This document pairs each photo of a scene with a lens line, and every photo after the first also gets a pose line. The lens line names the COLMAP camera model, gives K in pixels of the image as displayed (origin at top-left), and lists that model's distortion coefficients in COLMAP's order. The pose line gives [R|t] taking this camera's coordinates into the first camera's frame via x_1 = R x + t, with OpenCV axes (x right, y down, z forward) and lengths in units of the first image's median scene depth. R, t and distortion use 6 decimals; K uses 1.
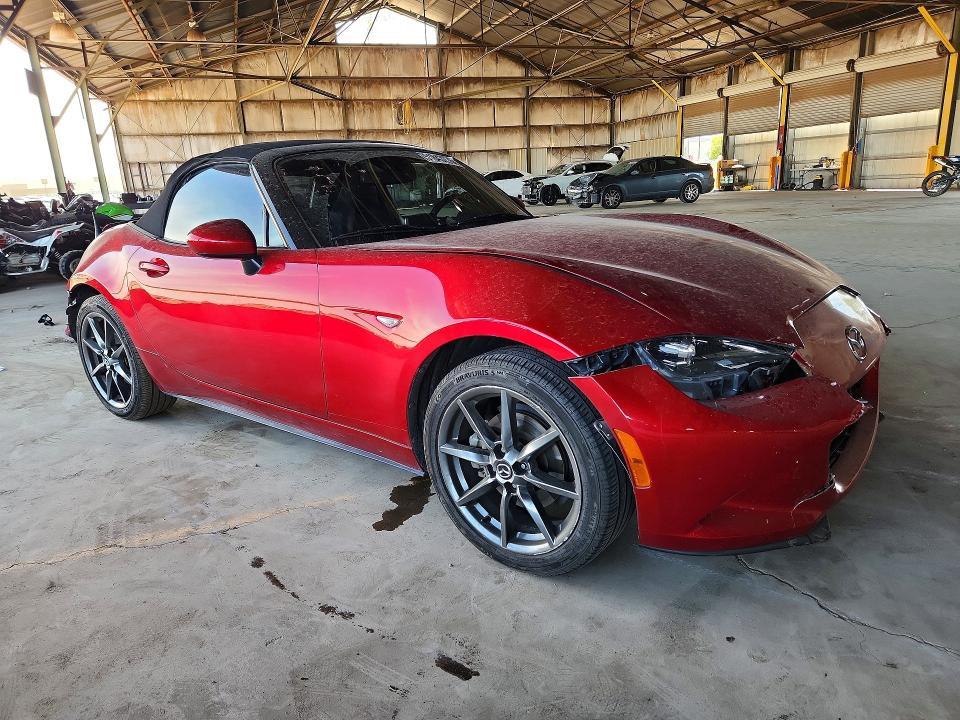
lens RADIAL K [[643.4, 0, 475.8], [0, 643.4, 356.9], [0, 0, 1]] dist [0.054199, -0.040433]
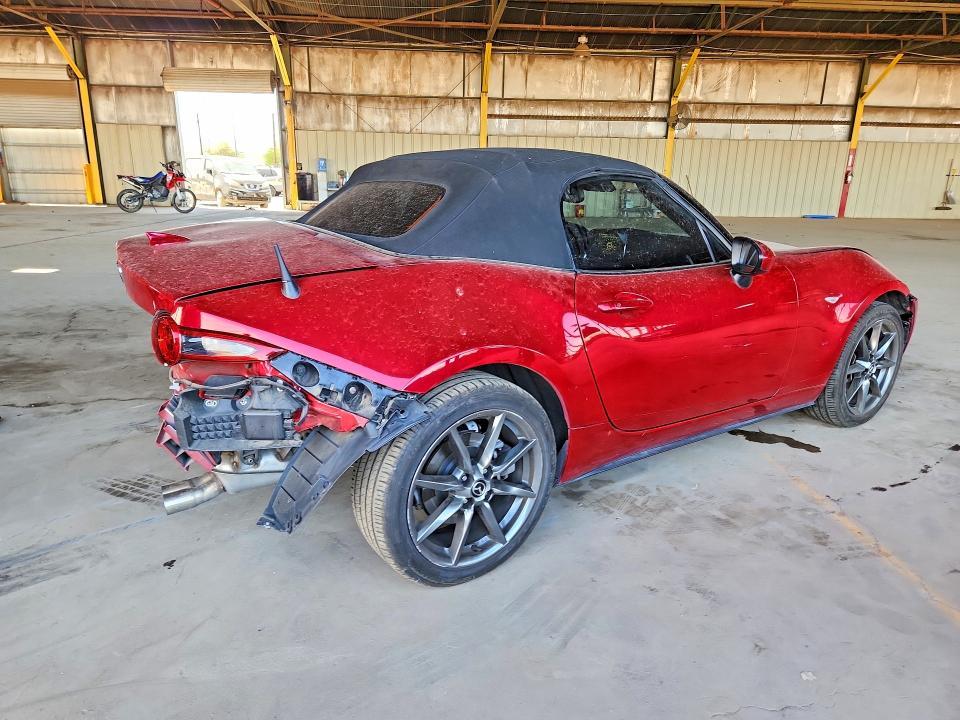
lens RADIAL K [[643.4, 0, 475.8], [0, 643.4, 356.9], [0, 0, 1]] dist [0.054199, -0.040433]
pose [[0.293599, -0.202886, 0.934150, -0.205921], [0.222503, 0.964881, 0.139629, -0.036707], [-0.929673, 0.166857, 0.328431, 0.148736]]
